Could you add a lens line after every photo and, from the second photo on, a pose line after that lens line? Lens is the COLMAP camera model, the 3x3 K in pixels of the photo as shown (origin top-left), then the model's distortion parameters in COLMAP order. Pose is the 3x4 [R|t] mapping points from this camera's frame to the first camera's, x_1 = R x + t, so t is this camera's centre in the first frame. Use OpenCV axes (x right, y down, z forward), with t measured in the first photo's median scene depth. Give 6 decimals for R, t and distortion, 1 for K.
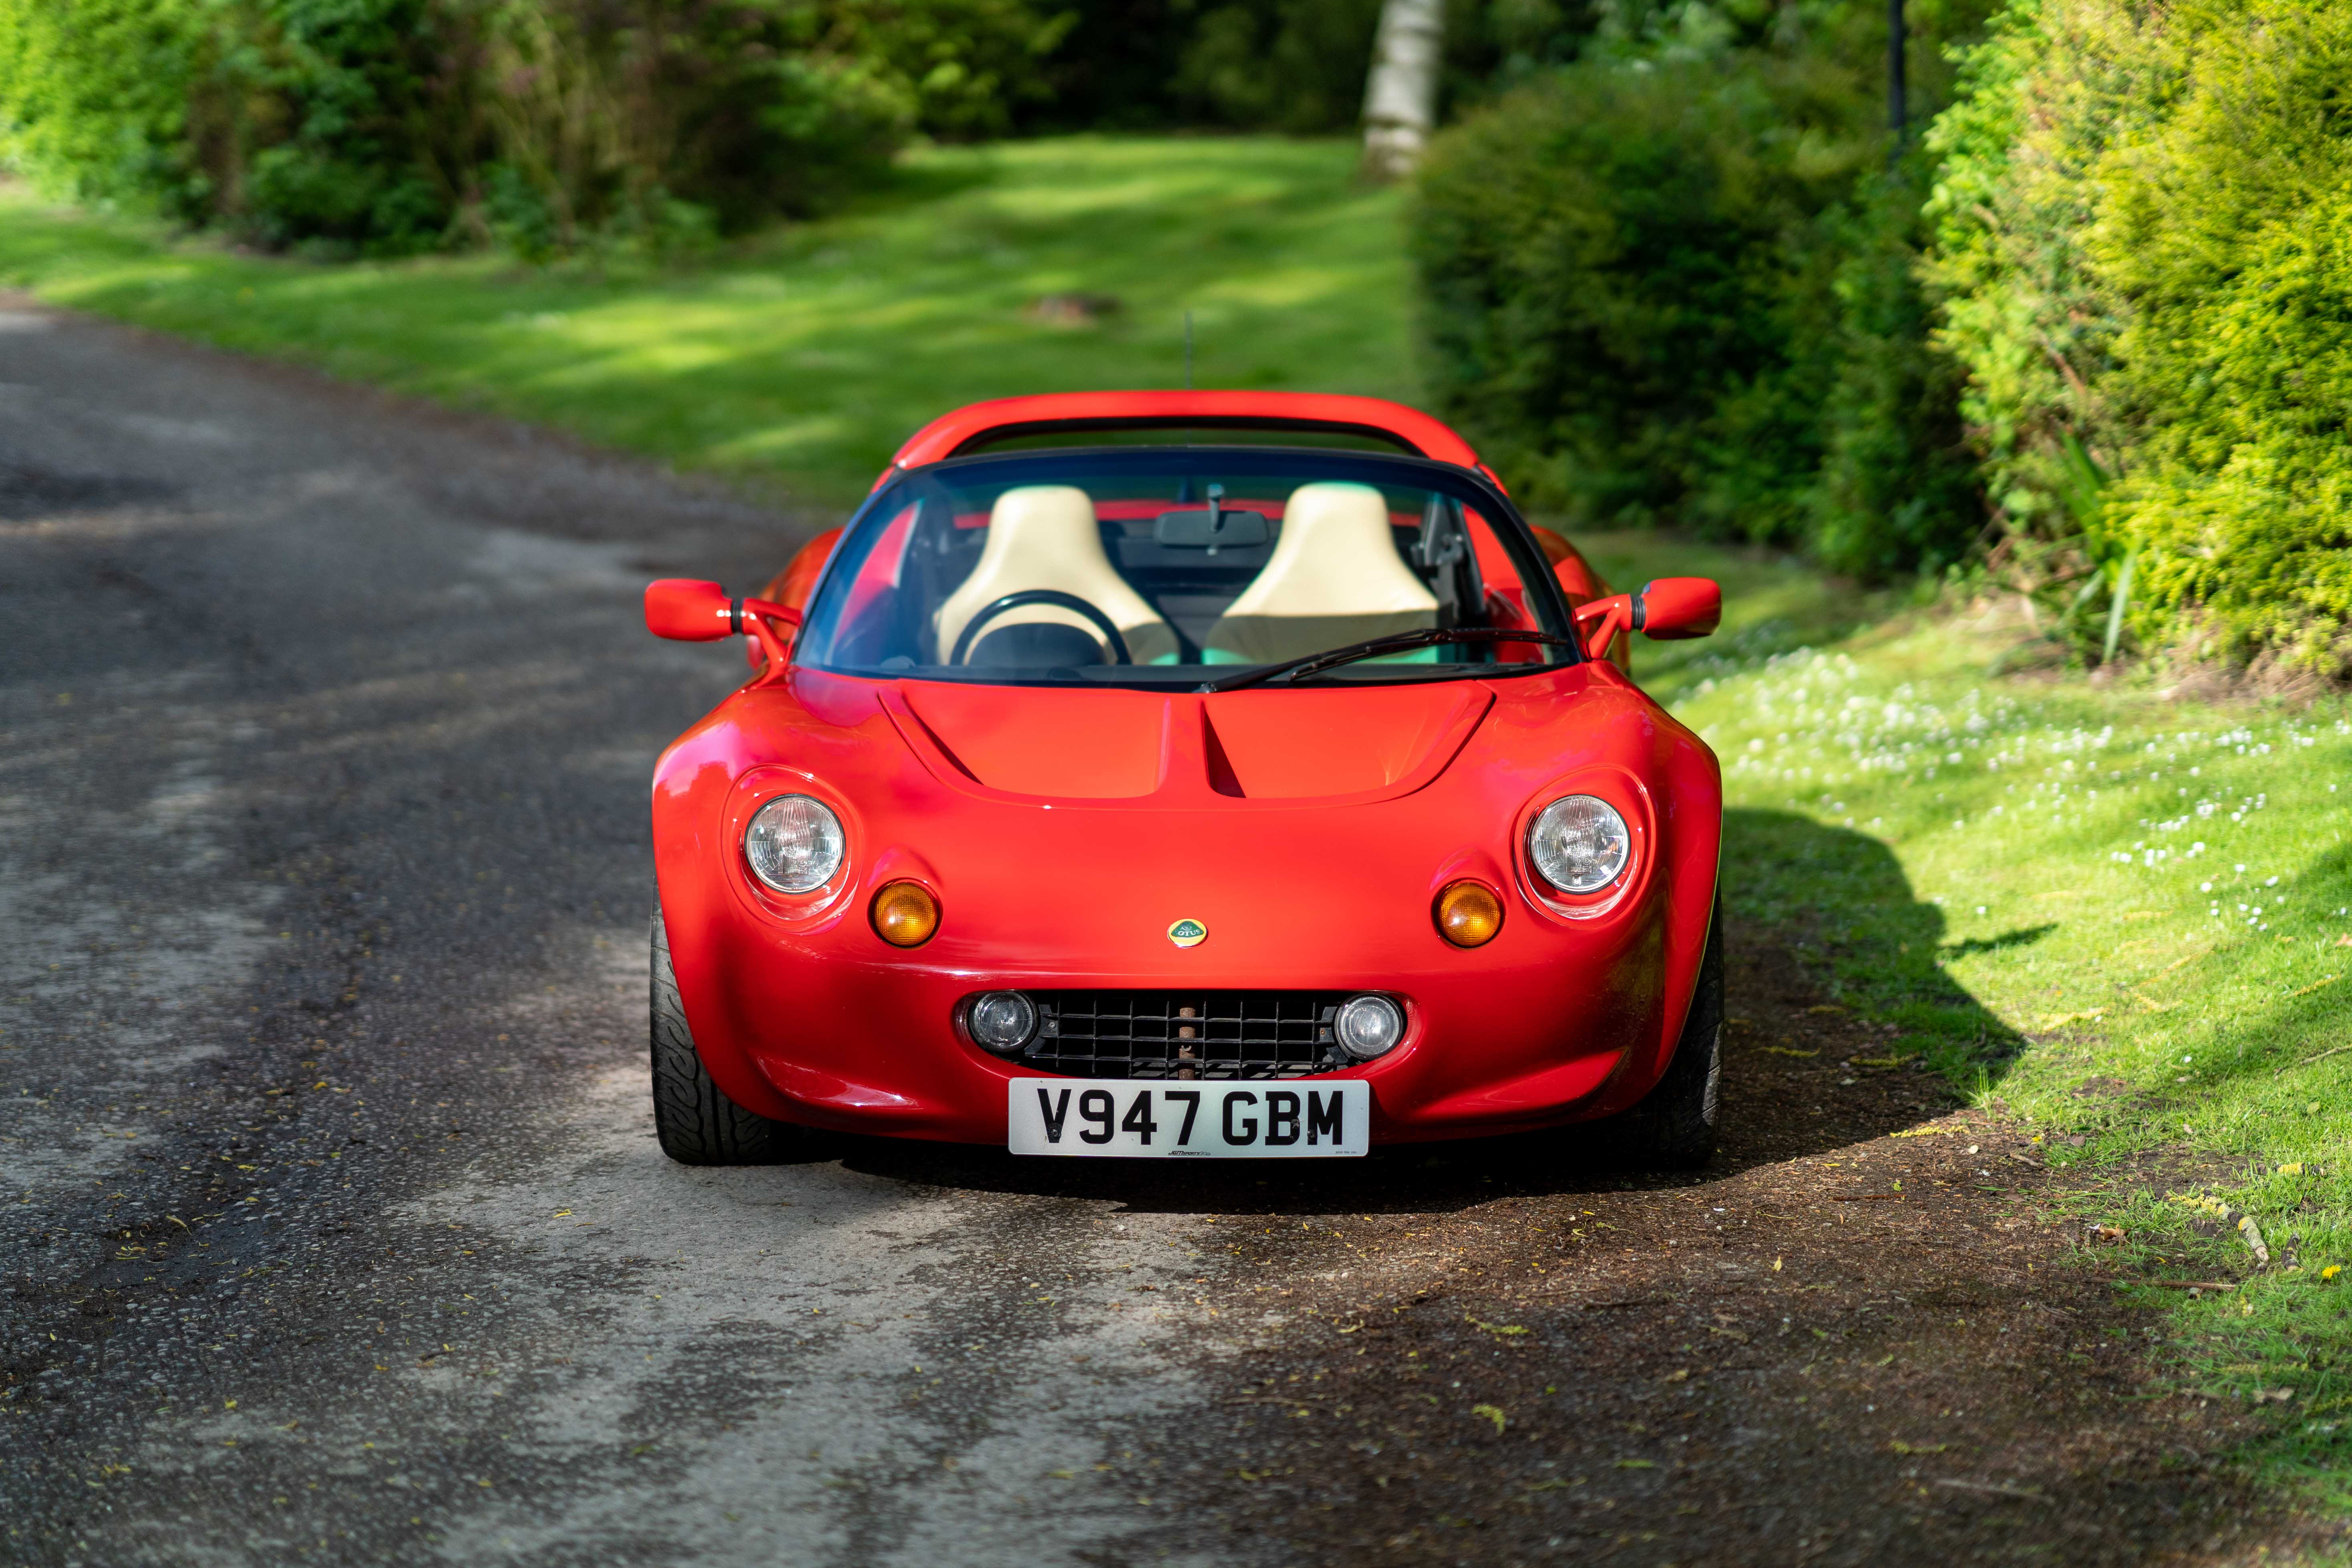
lens RADIAL K [[5497.3, 0, 1176.0], [0, 5497.3, 784.0], [0, 0, 1]] dist [0.001783, -0.091988]
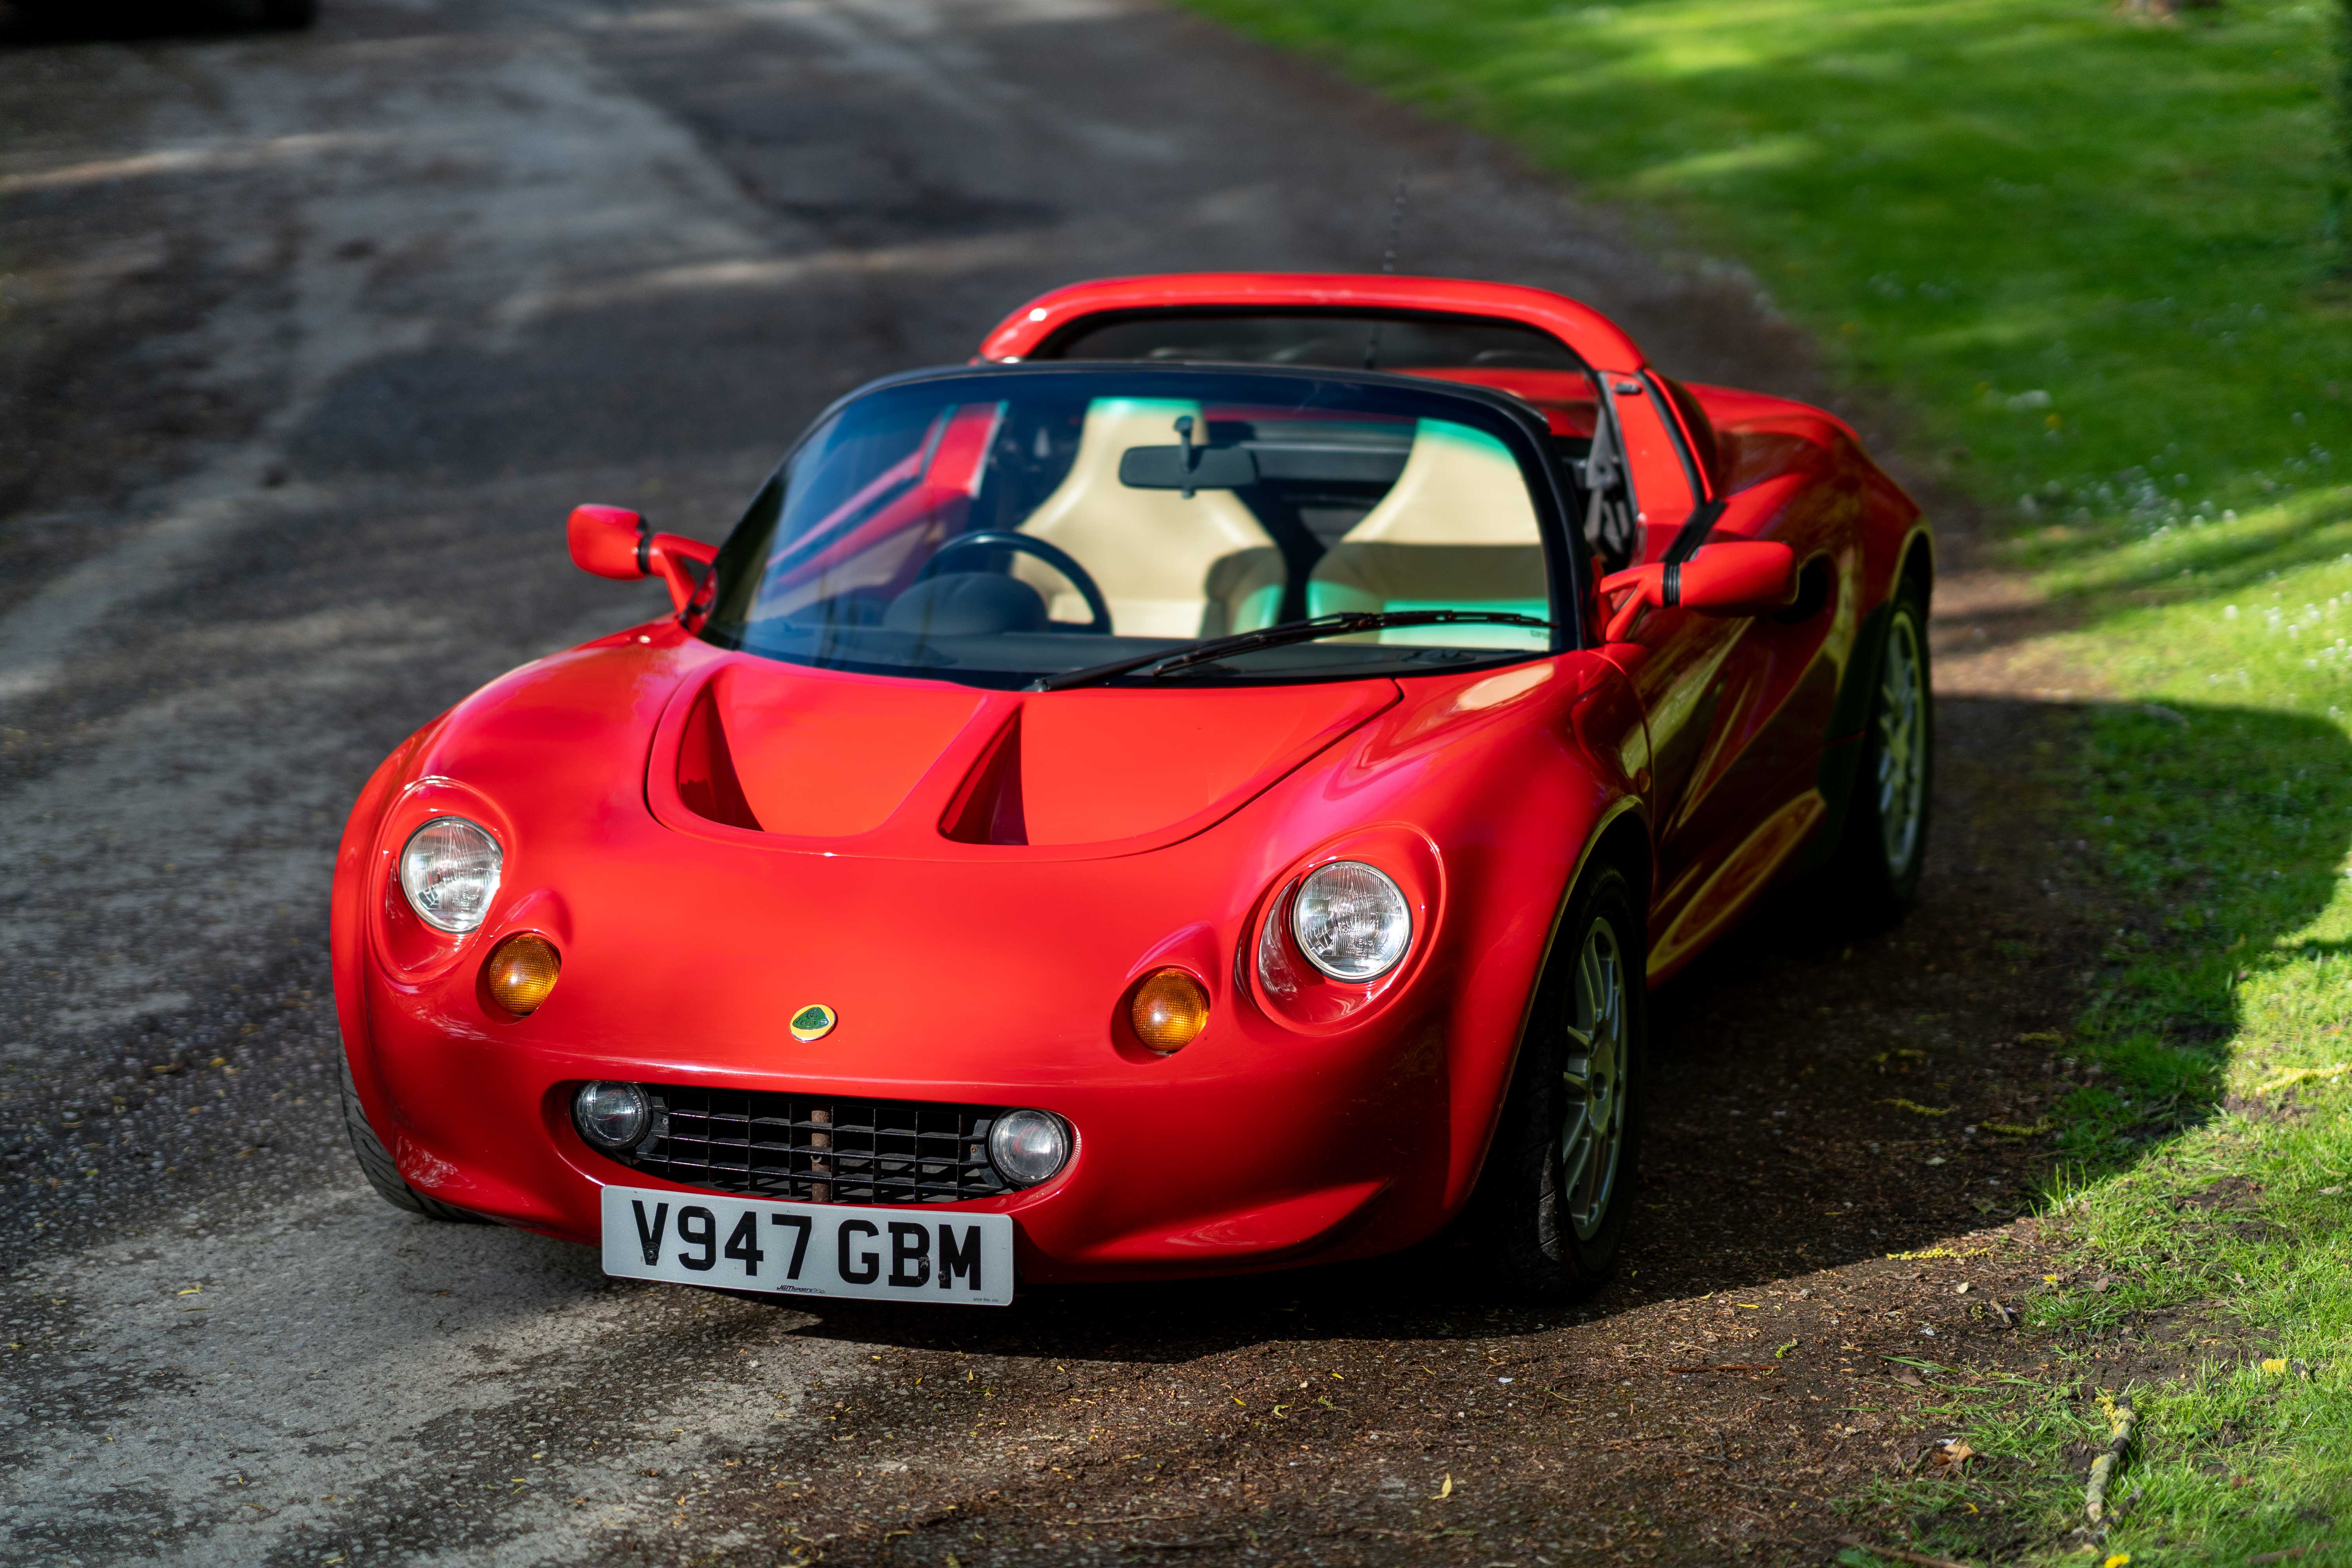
lens RADIAL K [[5497.0, 0, 1176.0], [0, 5497.0, 784.0], [0, 0, 1]] dist [0.001783, -0.091988]
pose [[0.964441, 0.043061, -0.260767, 0.227063], [-0.025123, 0.997107, 0.071736, -0.058633], [0.263102, -0.062634, 0.962733, 0.187397]]
